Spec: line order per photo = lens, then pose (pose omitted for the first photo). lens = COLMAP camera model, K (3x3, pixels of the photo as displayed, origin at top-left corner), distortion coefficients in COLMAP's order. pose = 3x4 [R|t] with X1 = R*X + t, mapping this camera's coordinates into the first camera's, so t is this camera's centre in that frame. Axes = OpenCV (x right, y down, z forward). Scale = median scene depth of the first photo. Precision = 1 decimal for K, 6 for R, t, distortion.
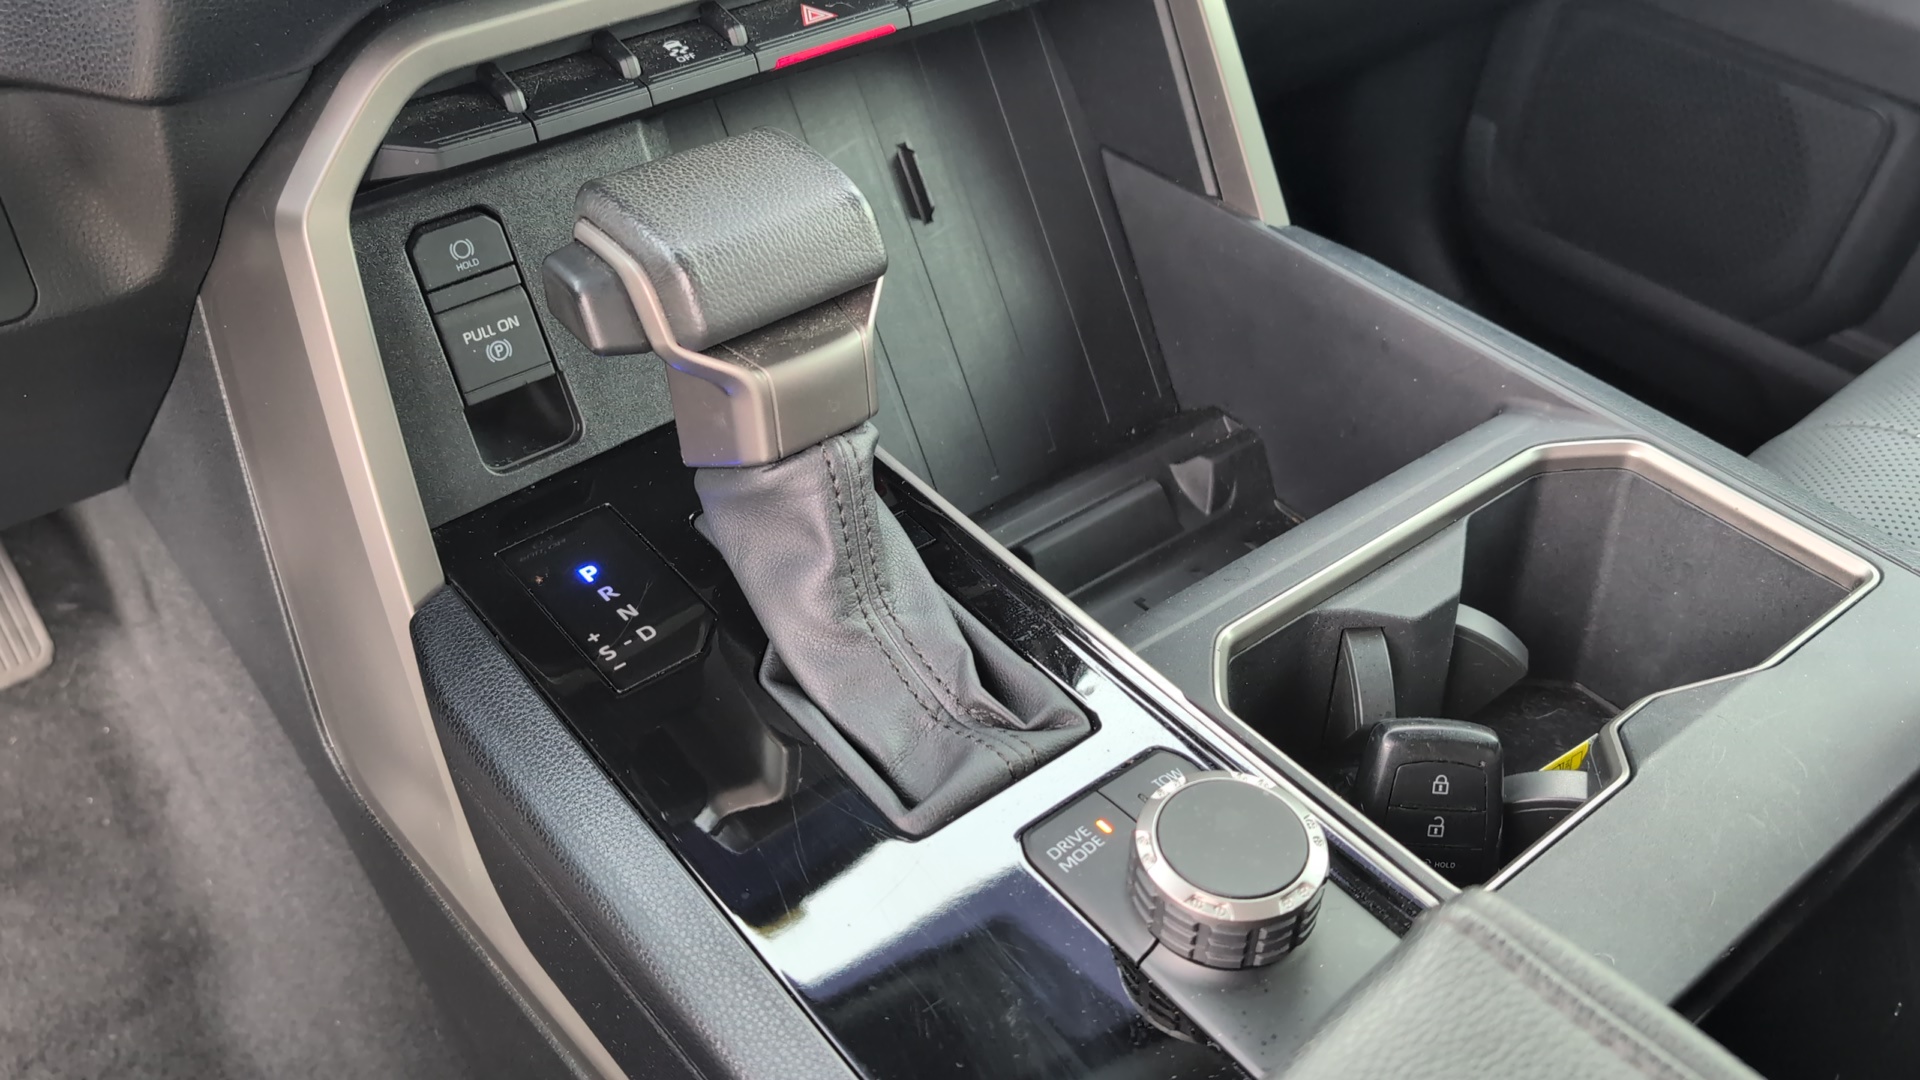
lens RADIAL K [[1630.5, 0, 953.8], [0, 1630.5, 551.9], [0, 0, 1]] dist [0.021871, -0.003921]
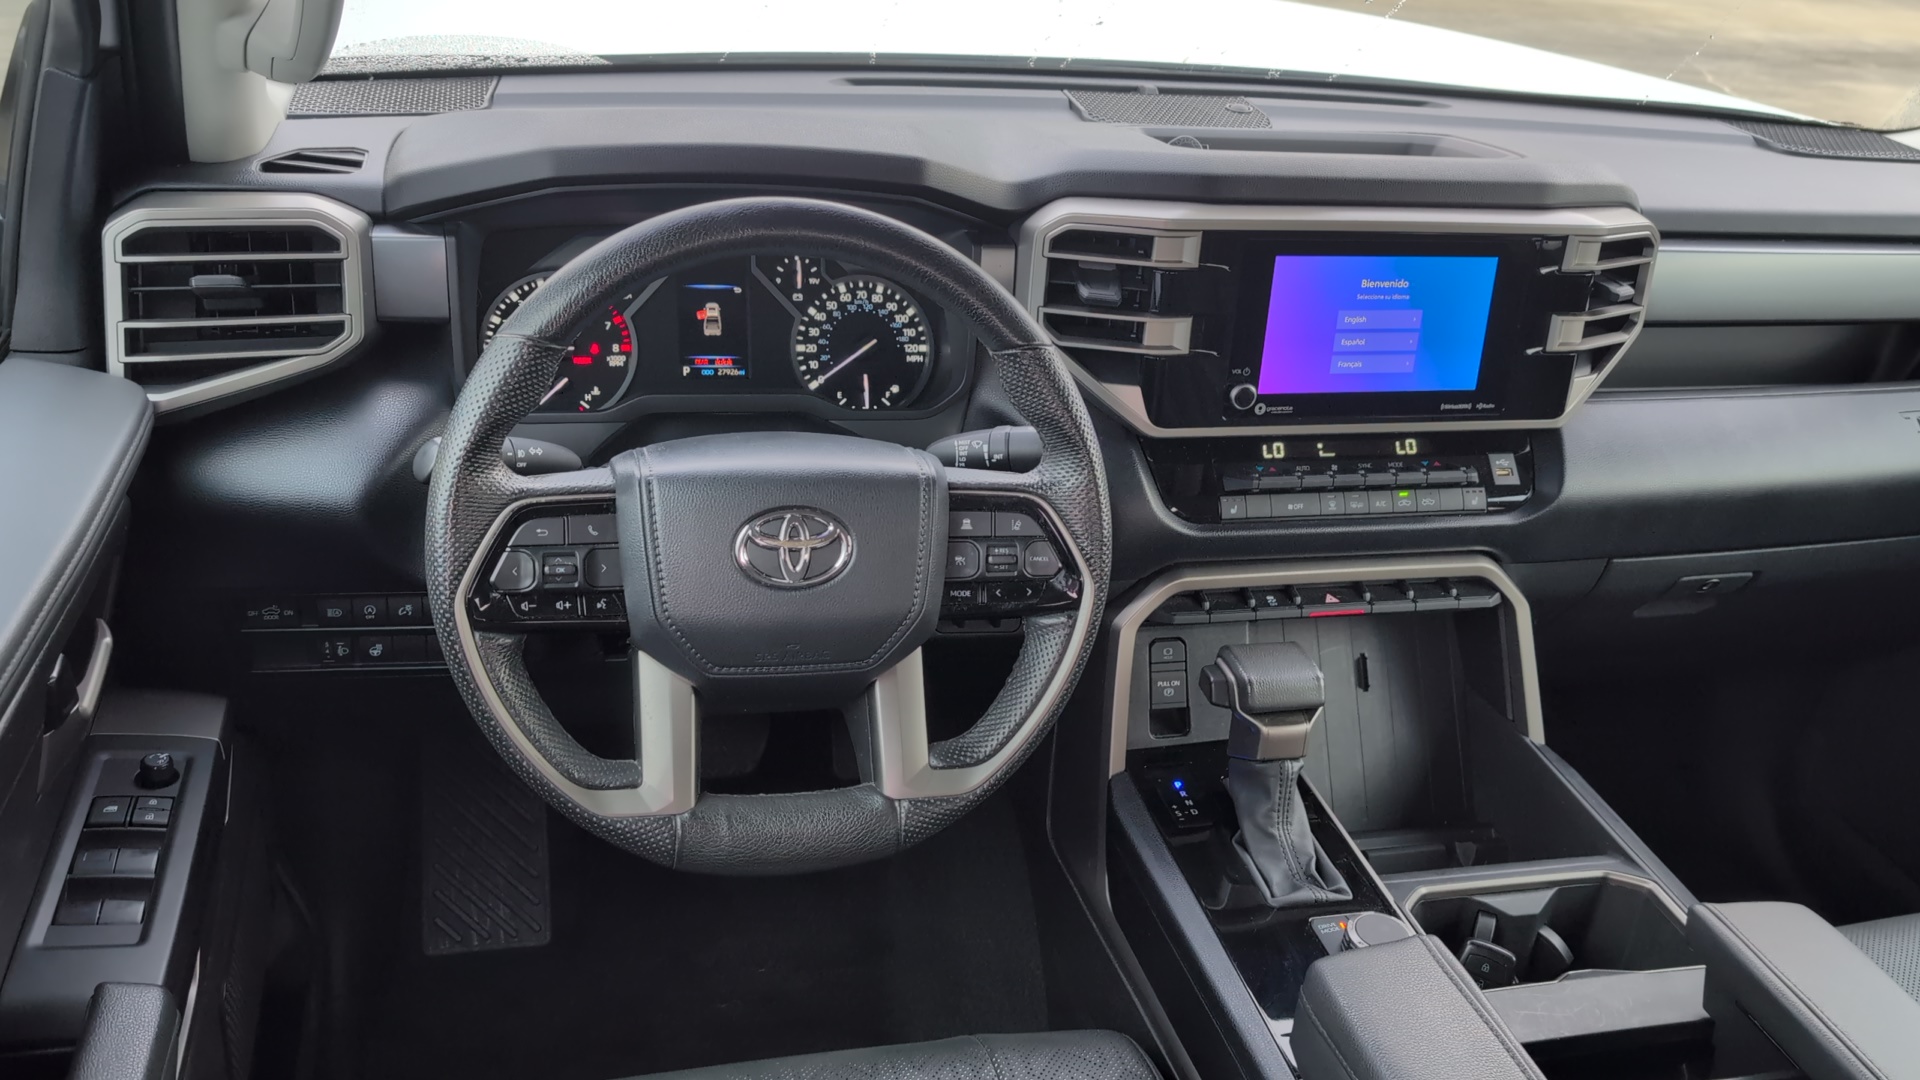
lens RADIAL K [[1630.5, 0, 953.8], [0, 1630.5, 551.9], [0, 0, 1]] dist [0.021871, -0.003921]
pose [[0.908225, 0.256389, -0.330743, 0.204808], [-0.326275, 0.928745, -0.176002, 0.234862], [0.262051, 0.267763, 0.927163, -1.529045]]
